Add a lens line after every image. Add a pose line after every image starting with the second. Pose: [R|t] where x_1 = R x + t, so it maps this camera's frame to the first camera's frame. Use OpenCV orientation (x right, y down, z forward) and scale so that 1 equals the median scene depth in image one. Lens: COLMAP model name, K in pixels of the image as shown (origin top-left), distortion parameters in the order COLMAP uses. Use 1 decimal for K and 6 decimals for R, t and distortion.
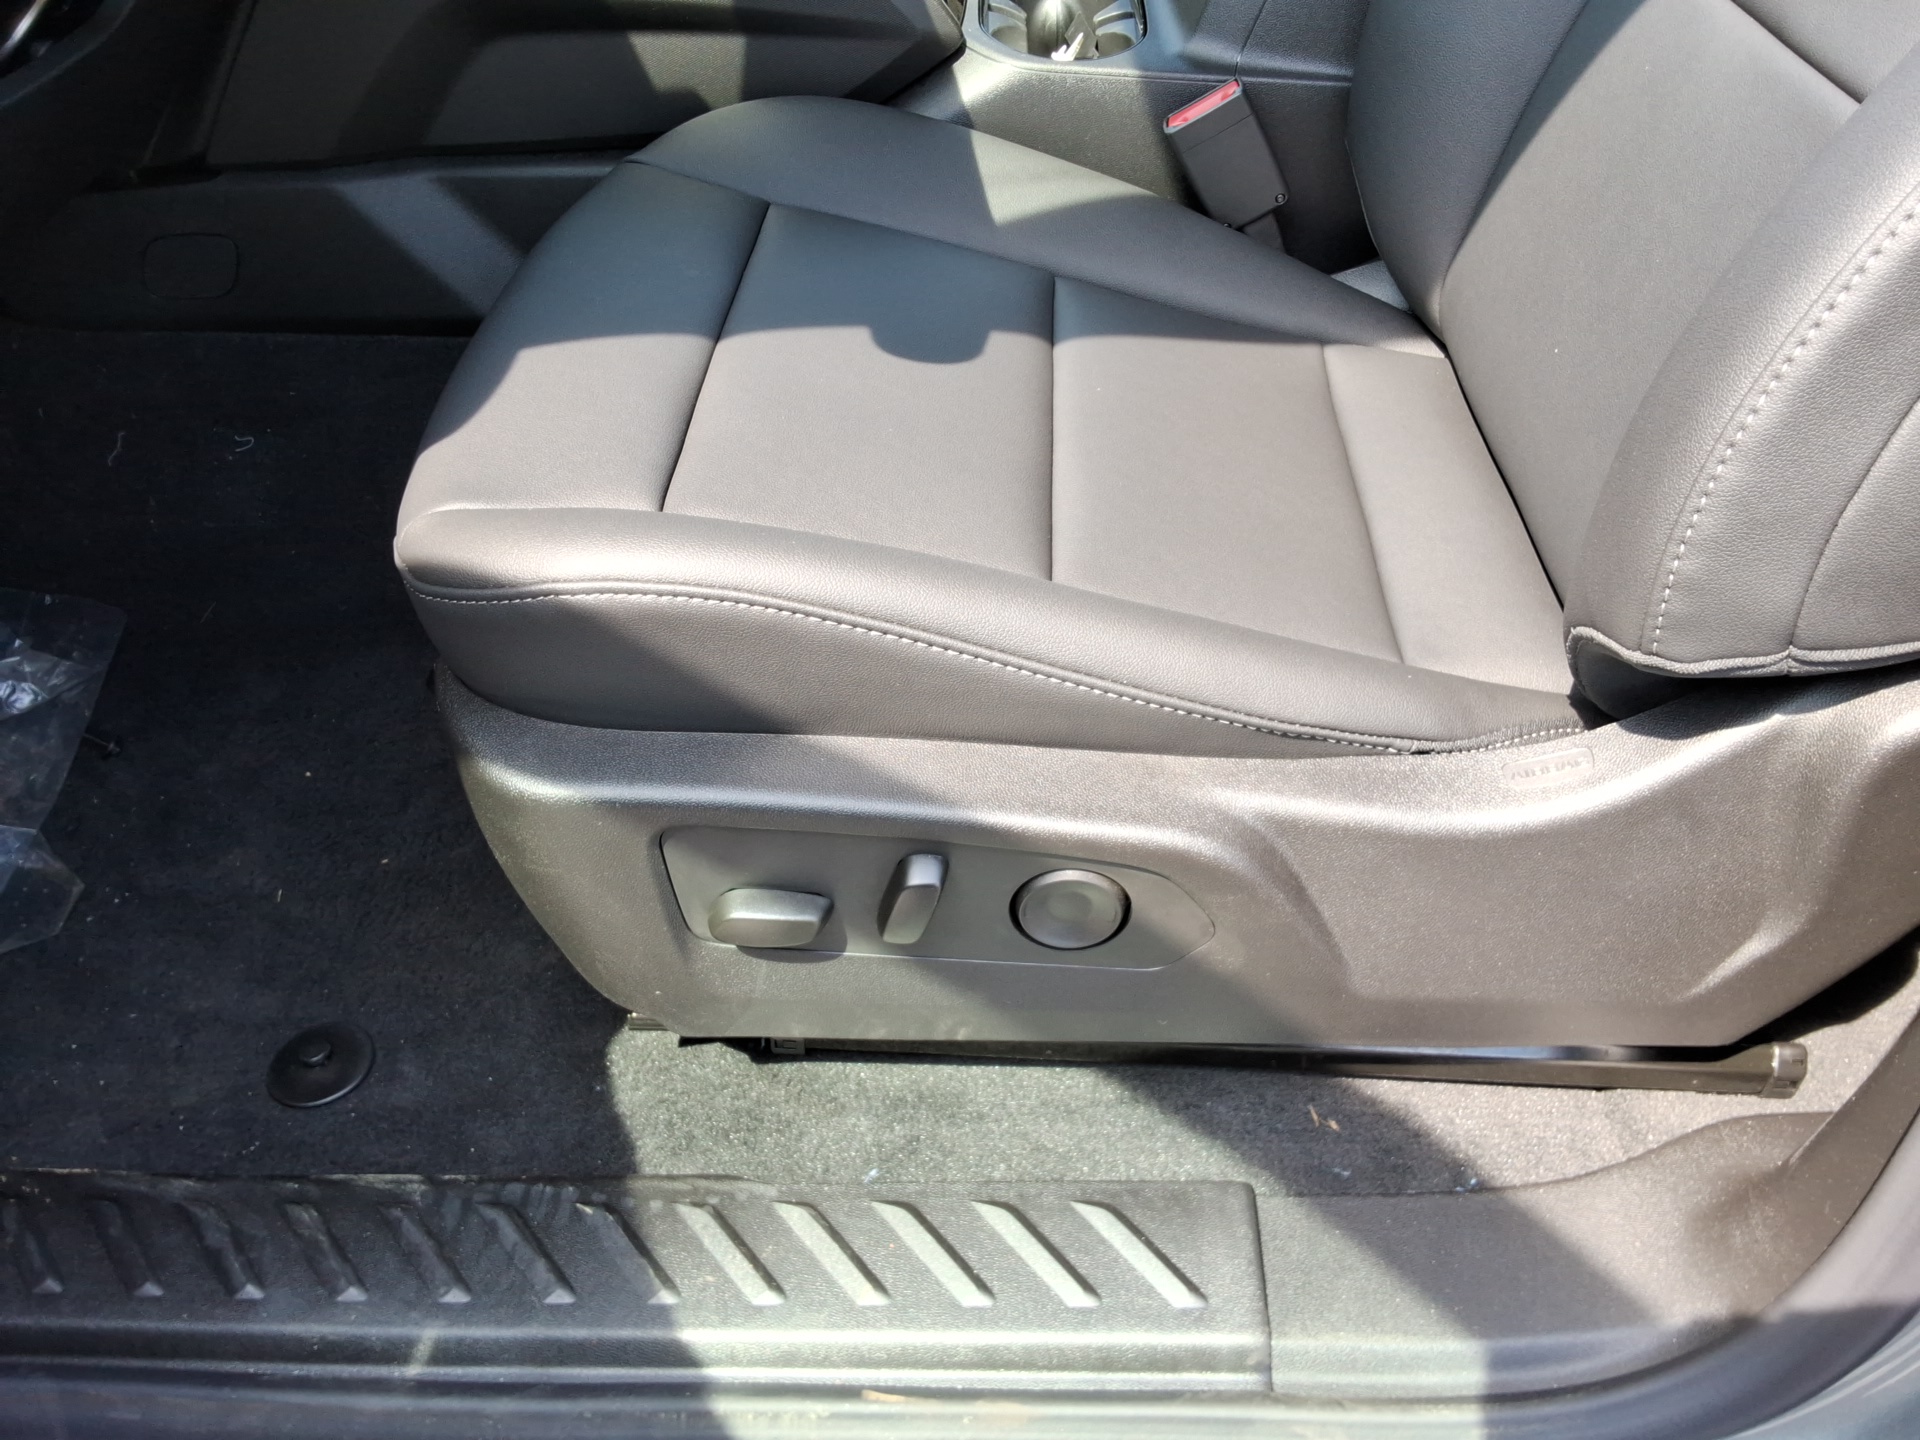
lens RADIAL K [[1541.9, 0, 956.3], [0, 1541.9, 726.7], [0, 0, 1]] dist [0.101428, -0.146883]
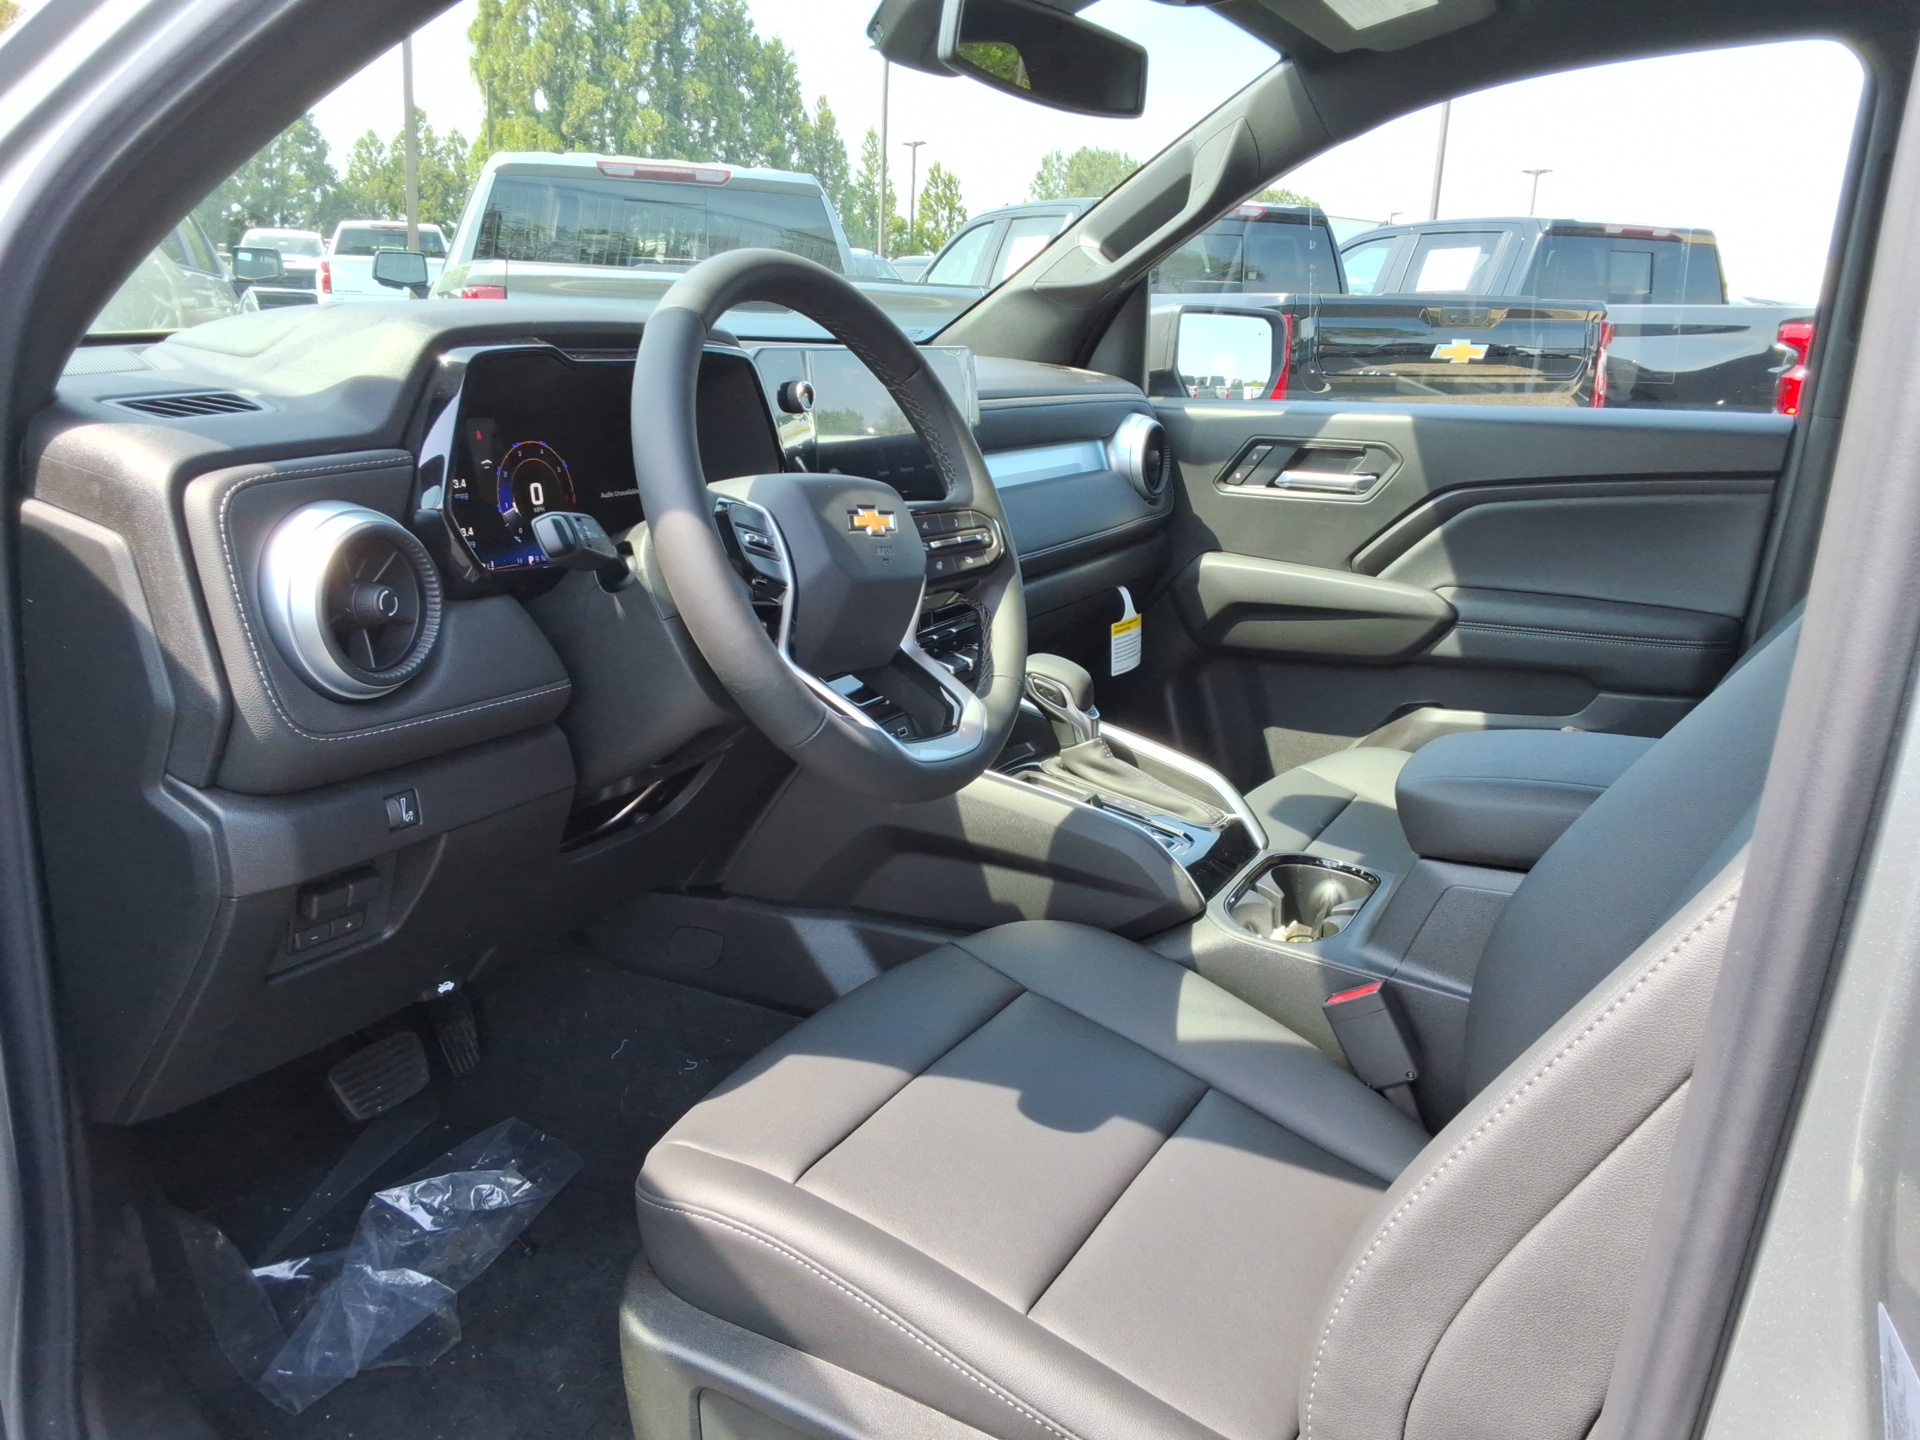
lens RADIAL K [[1541.9, 0, 969.2], [0, 1541.9, 701.7], [0, 0, 1]] dist [0.101428, -0.146883]
pose [[0.898694, 0.141328, -0.415182, 0.379857], [-0.308050, 0.877236, -0.368188, -0.025838], [0.312177, 0.458785, 0.831902, -0.322533]]
